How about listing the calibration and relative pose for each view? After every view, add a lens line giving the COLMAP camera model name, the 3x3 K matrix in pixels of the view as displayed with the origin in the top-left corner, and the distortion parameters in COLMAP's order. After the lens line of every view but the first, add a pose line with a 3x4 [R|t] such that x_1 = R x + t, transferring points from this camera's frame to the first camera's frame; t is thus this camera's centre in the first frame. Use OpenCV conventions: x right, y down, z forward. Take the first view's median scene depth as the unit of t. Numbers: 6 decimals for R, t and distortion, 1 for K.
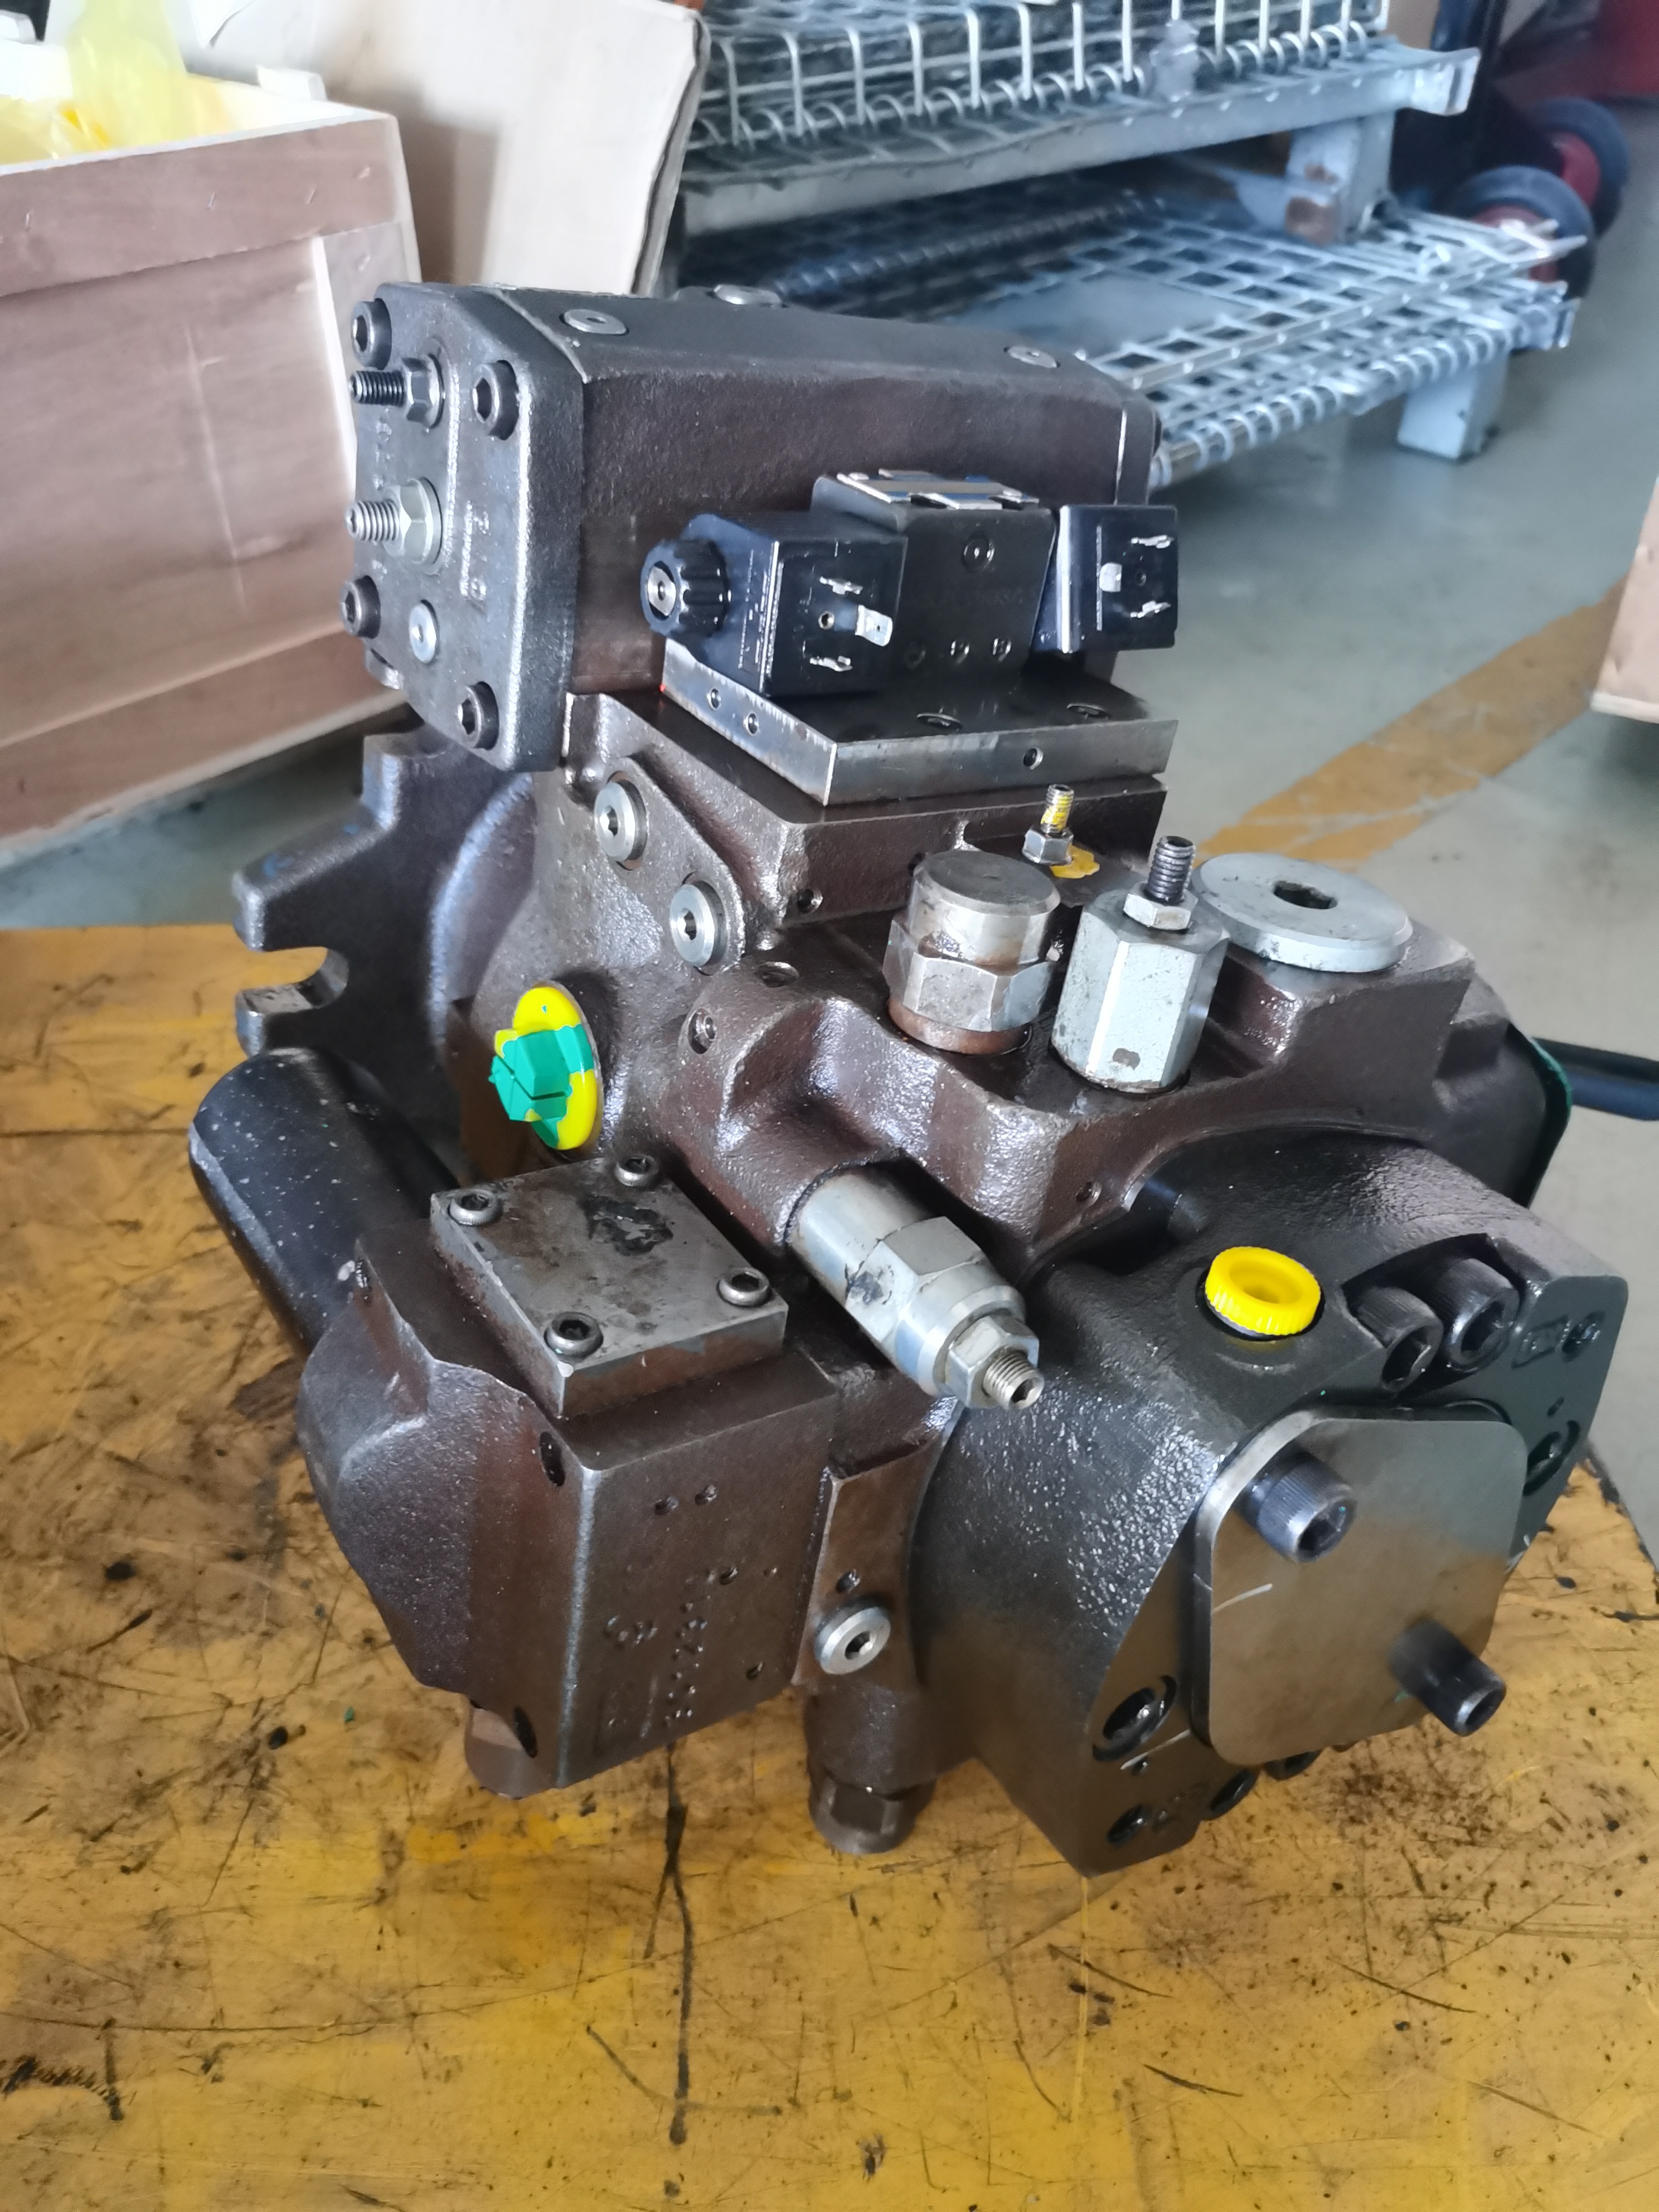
lens RADIAL K [[1723.0, 0, 831.1], [0, 1723.0, 1111.3], [0, 0, 1]] dist [0.016934, -0.012005]
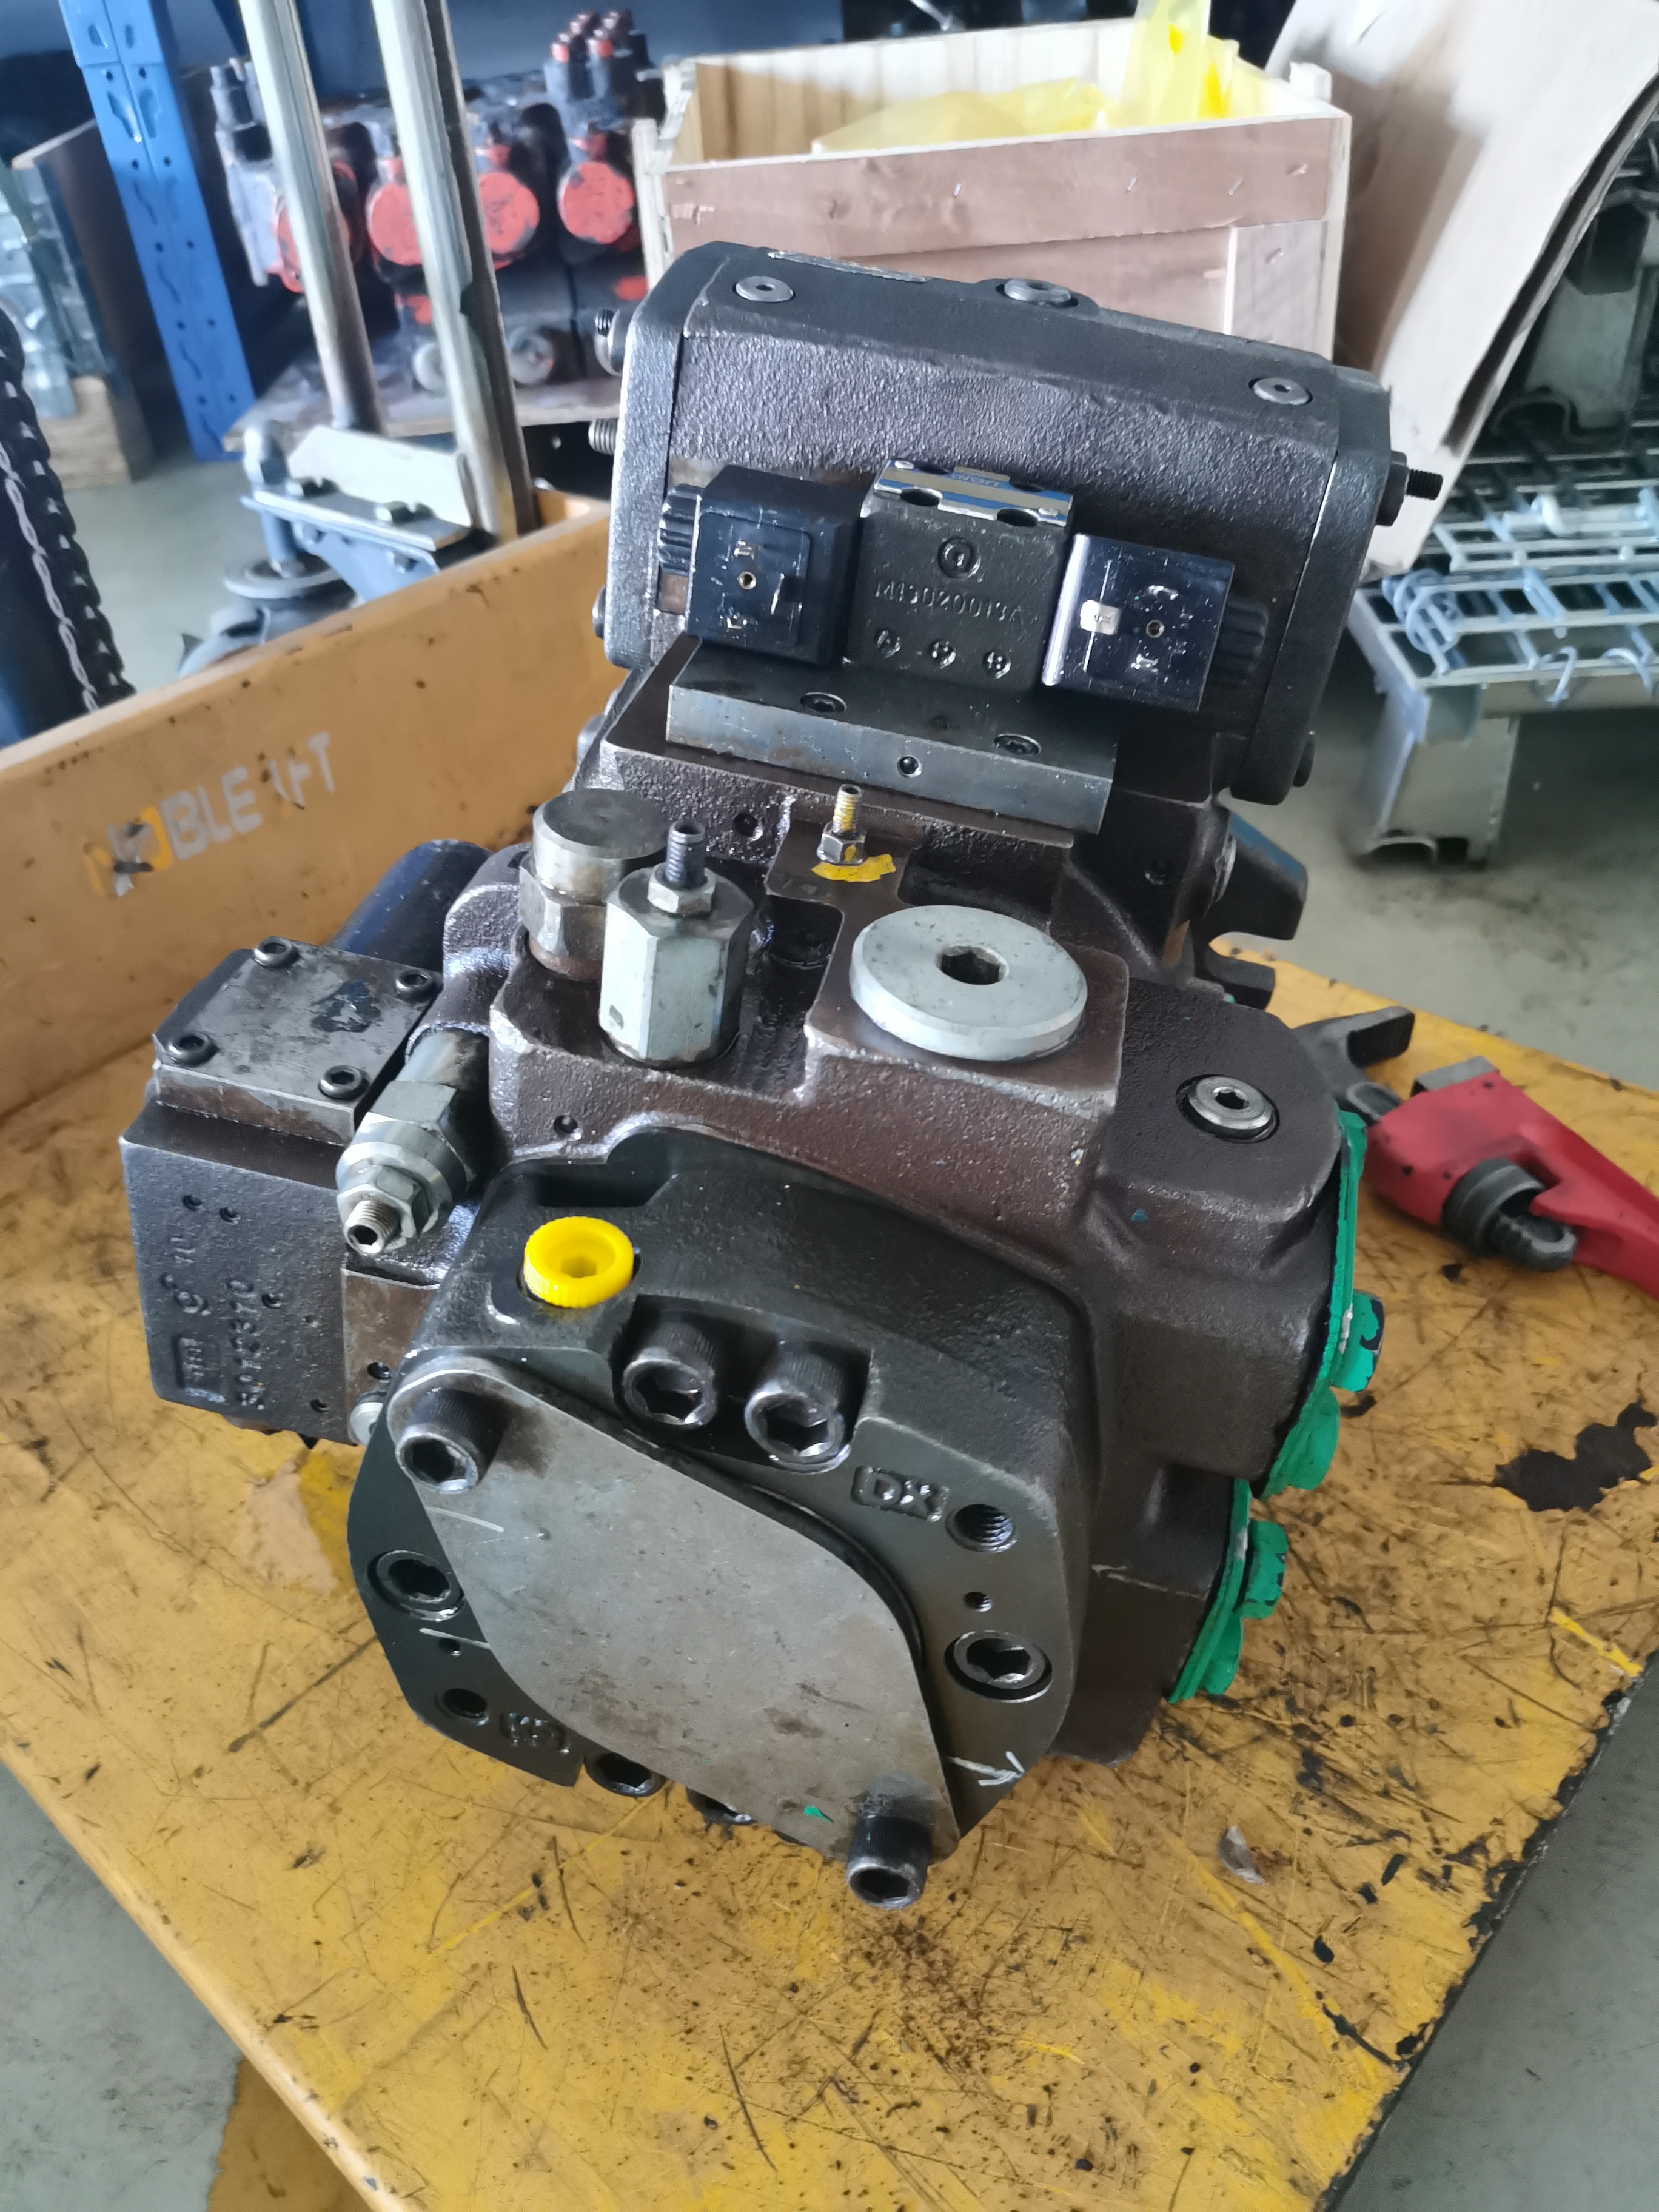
lens RADIAL K [[1723.0, 0, 831.5], [0, 1723.0, 1100.7], [0, 0, 1]] dist [0.016934, -0.012005]
pose [[0.717074, 0.380030, -0.584279, 0.689993], [-0.381778, 0.915499, 0.126915, -0.128833], [0.583138, 0.132057, 0.801568, 0.189954]]
